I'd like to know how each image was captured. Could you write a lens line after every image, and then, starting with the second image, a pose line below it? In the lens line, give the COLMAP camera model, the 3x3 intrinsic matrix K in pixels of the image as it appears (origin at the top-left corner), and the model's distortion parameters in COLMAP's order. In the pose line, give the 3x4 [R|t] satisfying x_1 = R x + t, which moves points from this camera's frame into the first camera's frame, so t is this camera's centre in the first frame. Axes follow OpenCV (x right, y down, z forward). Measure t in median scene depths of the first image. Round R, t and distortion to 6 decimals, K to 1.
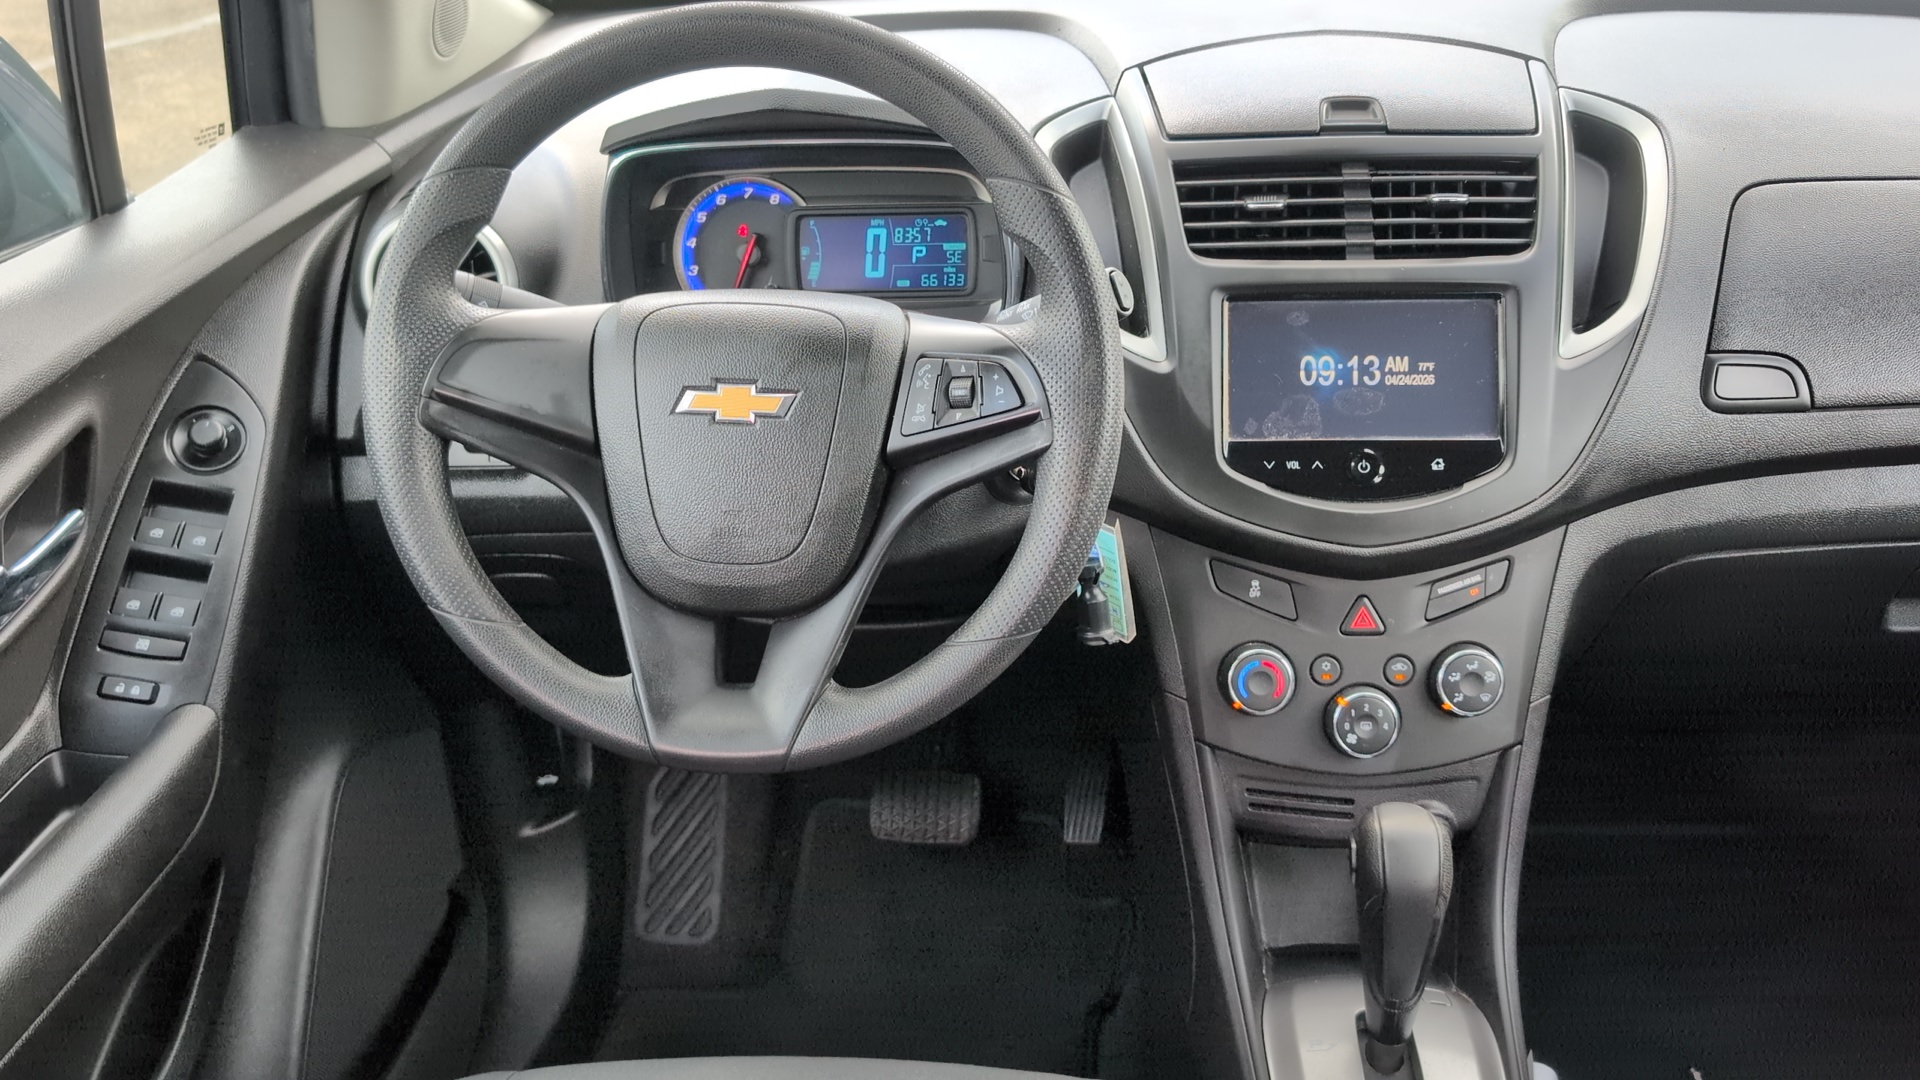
lens RADIAL K [[1606.8, 0, 955.2], [0, 1606.8, 543.0], [0, 0, 1]] dist [0.041032, -0.086840]
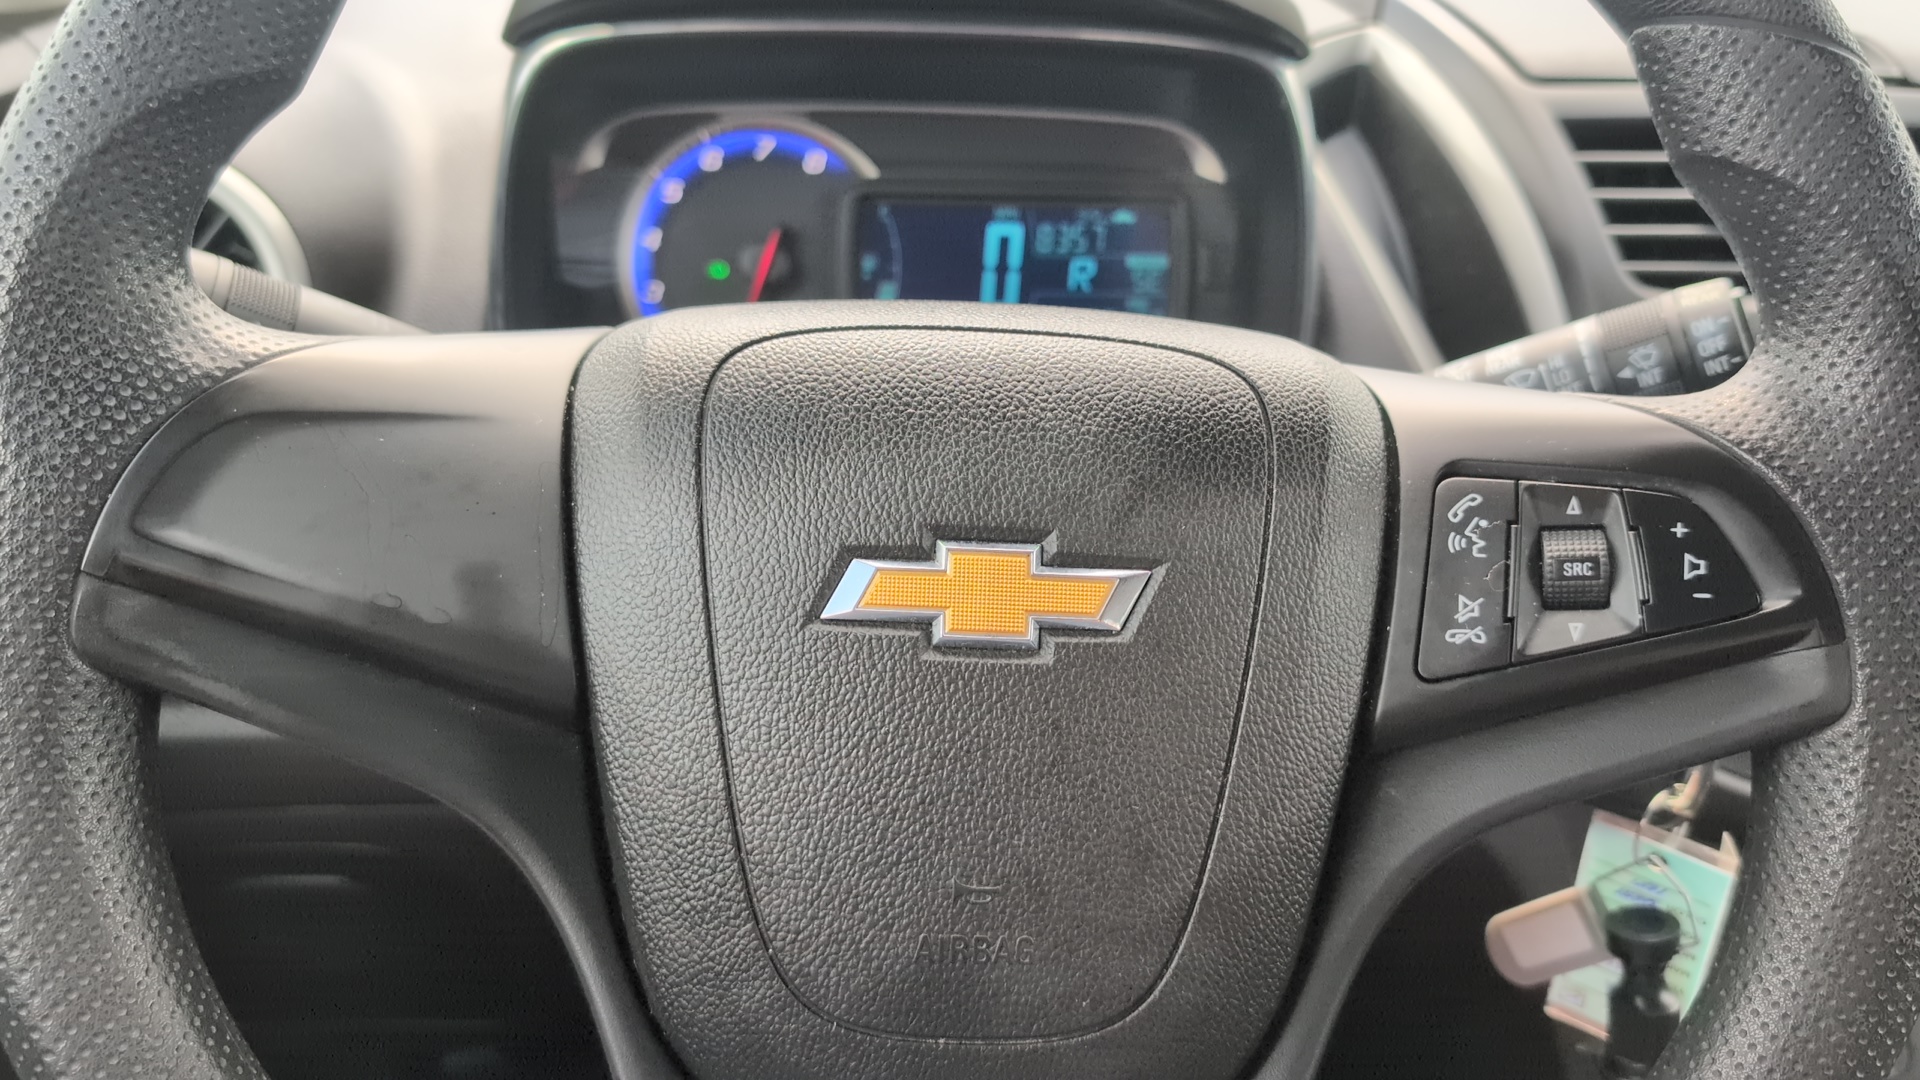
lens RADIAL K [[1563.2, 0, 960.0], [0, 1563.2, 466.3], [0, 0, 1]] dist [0.040765, -0.202672]
pose [[0.981771, 0.007201, 0.189934, -0.203097], [0.012226, 0.994820, -0.100913, -0.076575], [-0.189676, 0.101395, 0.976597, 0.618268]]
